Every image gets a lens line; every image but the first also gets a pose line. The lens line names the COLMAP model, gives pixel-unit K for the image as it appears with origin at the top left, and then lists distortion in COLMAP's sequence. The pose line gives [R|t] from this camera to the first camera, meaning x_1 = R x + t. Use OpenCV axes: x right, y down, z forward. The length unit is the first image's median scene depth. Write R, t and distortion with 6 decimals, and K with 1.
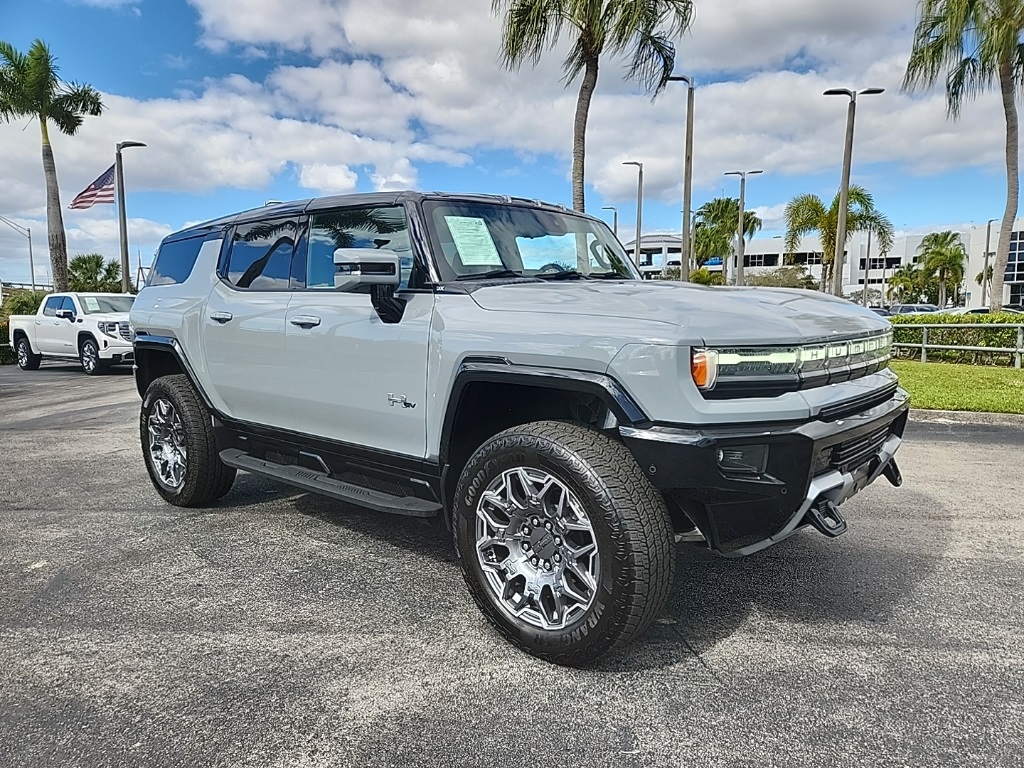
lens RADIAL K [[692.7, 0, 507.3], [0, 692.7, 386.1], [0, 0, 1]] dist [0.065267, -0.054897]
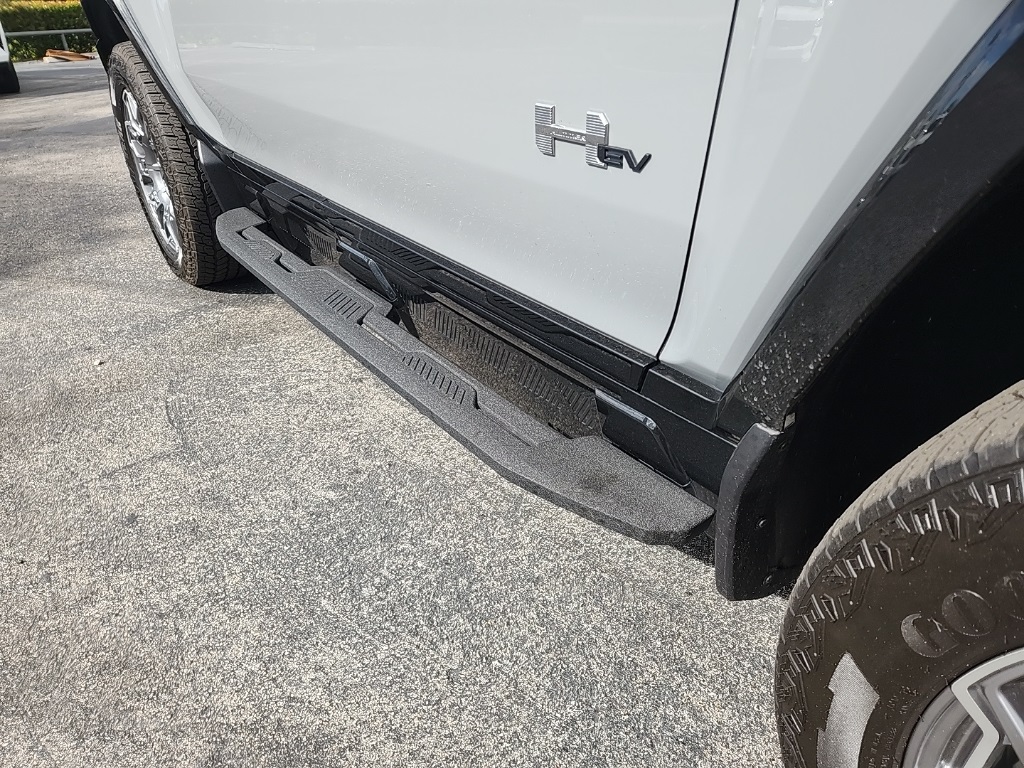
lens RADIAL K [[692.7, 0, 513.7], [0, 692.7, 386.5], [0, 0, 1]] dist [0.065267, -0.054897]
pose [[0.982362, 0.098164, -0.159151, -0.110035], [-0.027335, 0.917366, 0.397104, 0.003035], [0.184982, -0.385750, 0.903869, 0.614674]]
